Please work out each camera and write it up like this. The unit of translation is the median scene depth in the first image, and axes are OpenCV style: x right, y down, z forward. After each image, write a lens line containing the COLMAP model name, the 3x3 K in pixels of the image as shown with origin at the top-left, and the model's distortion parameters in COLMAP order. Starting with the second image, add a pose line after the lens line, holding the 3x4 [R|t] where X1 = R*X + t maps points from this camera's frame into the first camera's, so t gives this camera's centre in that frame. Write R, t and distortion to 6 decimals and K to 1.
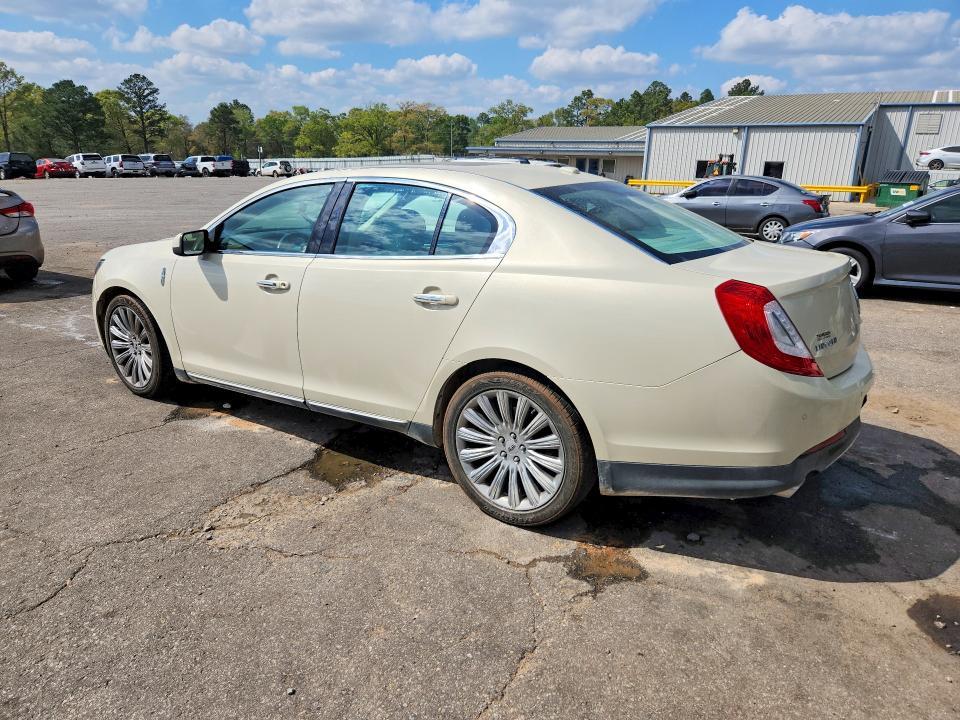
lens RADIAL K [[733.3, 0, 483.0], [0, 733.3, 323.5], [0, 0, 1]] dist [0.066307, -0.065870]
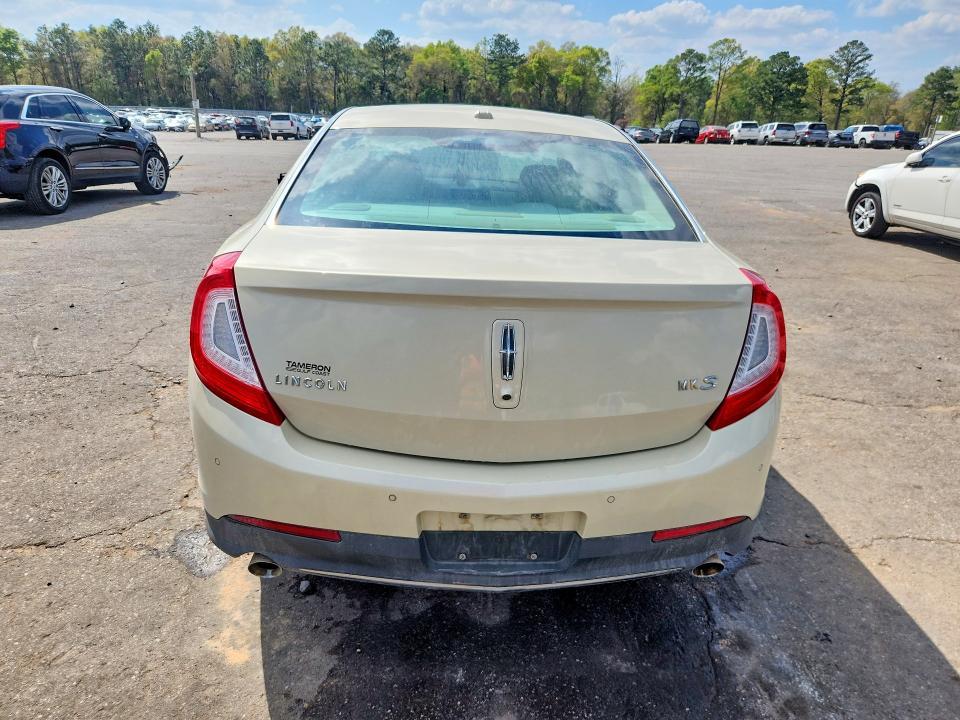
lens RADIAL K [[733.3, 0, 483.0], [0, 733.3, 323.5], [0, 0, 1]] dist [0.066307, -0.065870]
pose [[0.593533, 0.227815, -0.771893, 0.081911], [-0.201315, 0.970636, 0.131674, -0.010351], [0.779225, 0.077241, 0.621967, 0.057551]]
